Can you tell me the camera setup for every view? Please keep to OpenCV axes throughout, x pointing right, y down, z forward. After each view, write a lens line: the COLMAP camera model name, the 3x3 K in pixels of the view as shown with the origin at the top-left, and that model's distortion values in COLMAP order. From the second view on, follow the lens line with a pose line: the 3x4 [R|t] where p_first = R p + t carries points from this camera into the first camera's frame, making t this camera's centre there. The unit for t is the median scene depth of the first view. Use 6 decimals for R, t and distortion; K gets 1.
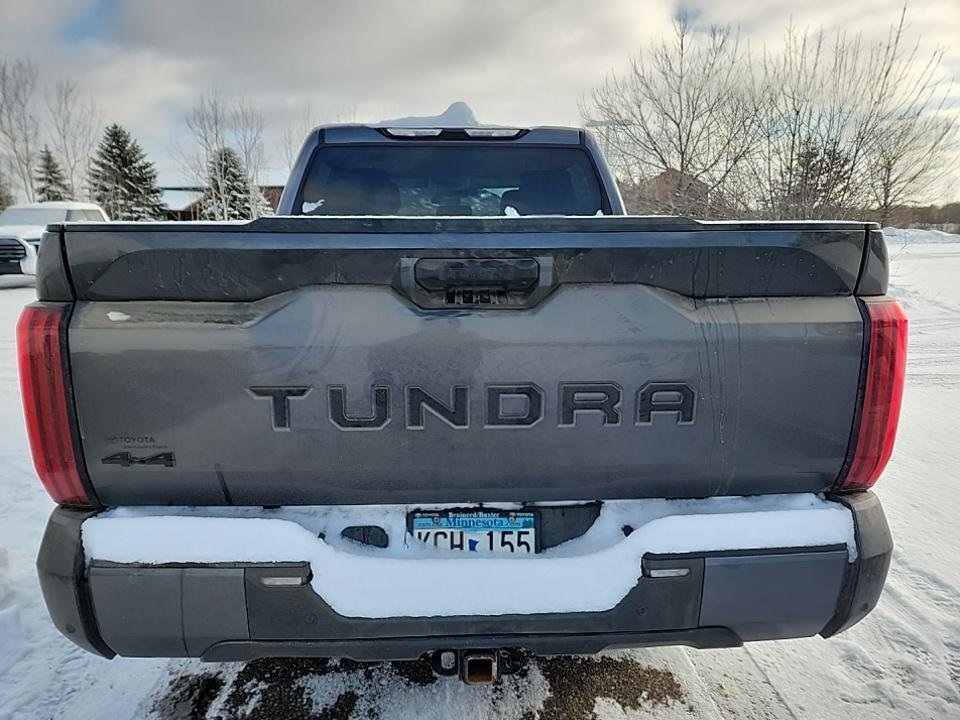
lens RADIAL K [[595.2, 0, 480.0], [0, 595.2, 360.0], [0, 0, 1]] dist [0.055957, -0.001359]
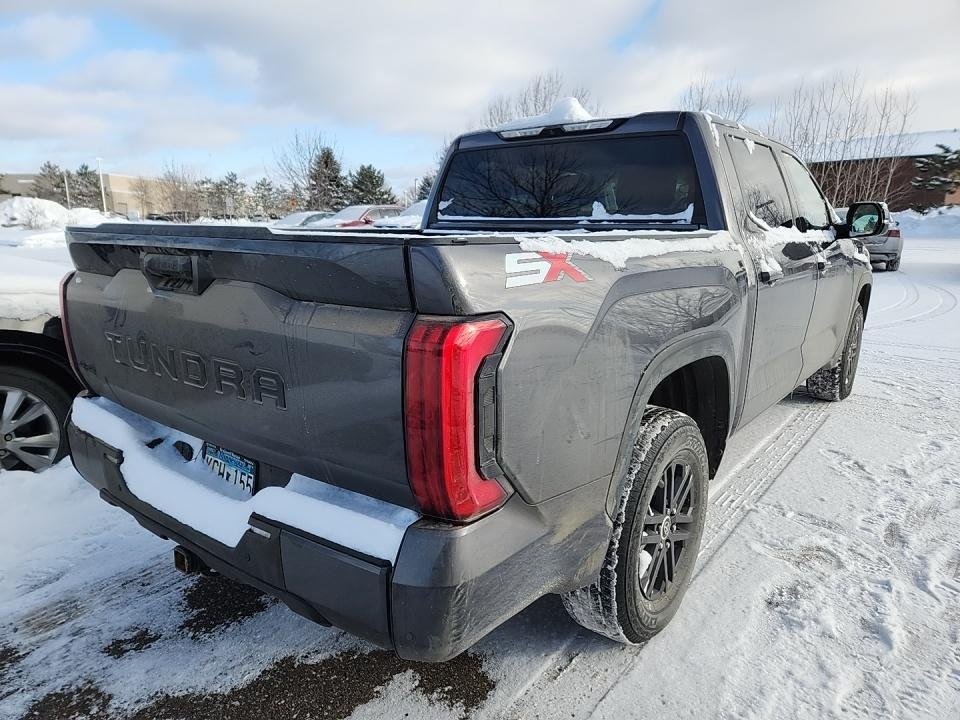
lens RADIAL K [[607.3, 0, 513.9], [0, 607.3, 356.8], [0, 0, 1]] dist [0.054288, -0.002049]
pose [[0.785215, 0.138642, -0.603502, 1.240214], [-0.129572, 0.989825, 0.058807, -0.104840], [0.605515, 0.032021, 0.795190, 0.307764]]
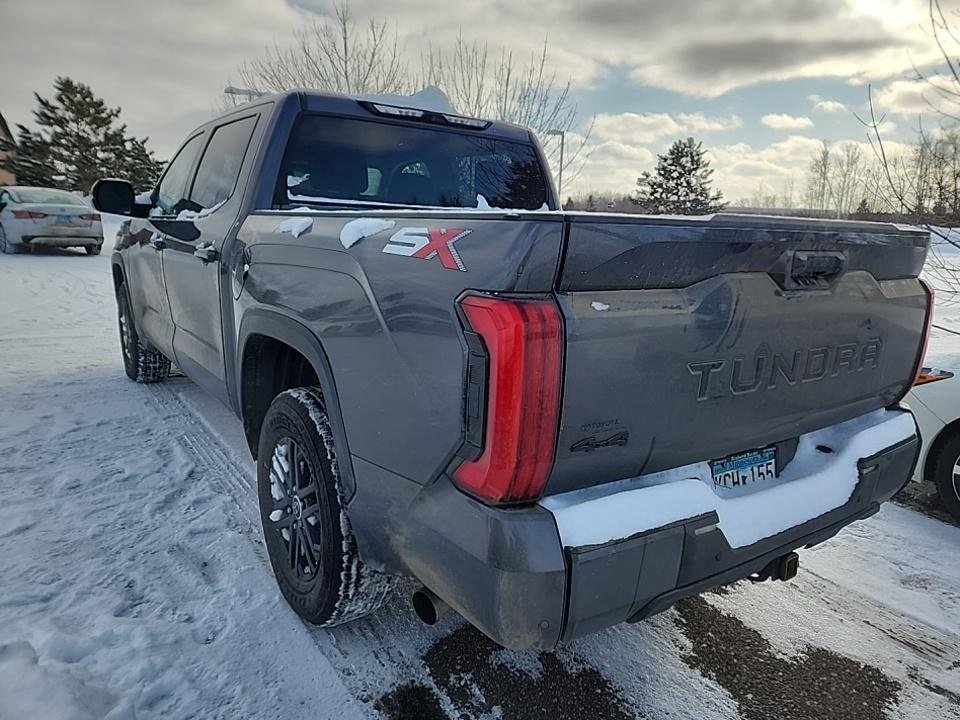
lens RADIAL K [[595.2, 0, 480.0], [0, 595.2, 360.0], [0, 0, 1]] dist [0.055957, -0.001359]
pose [[0.856486, -0.078984, 0.510091, -1.108044], [0.063272, 0.996836, 0.048114, -0.036418], [-0.512277, -0.008935, 0.858774, 0.202265]]
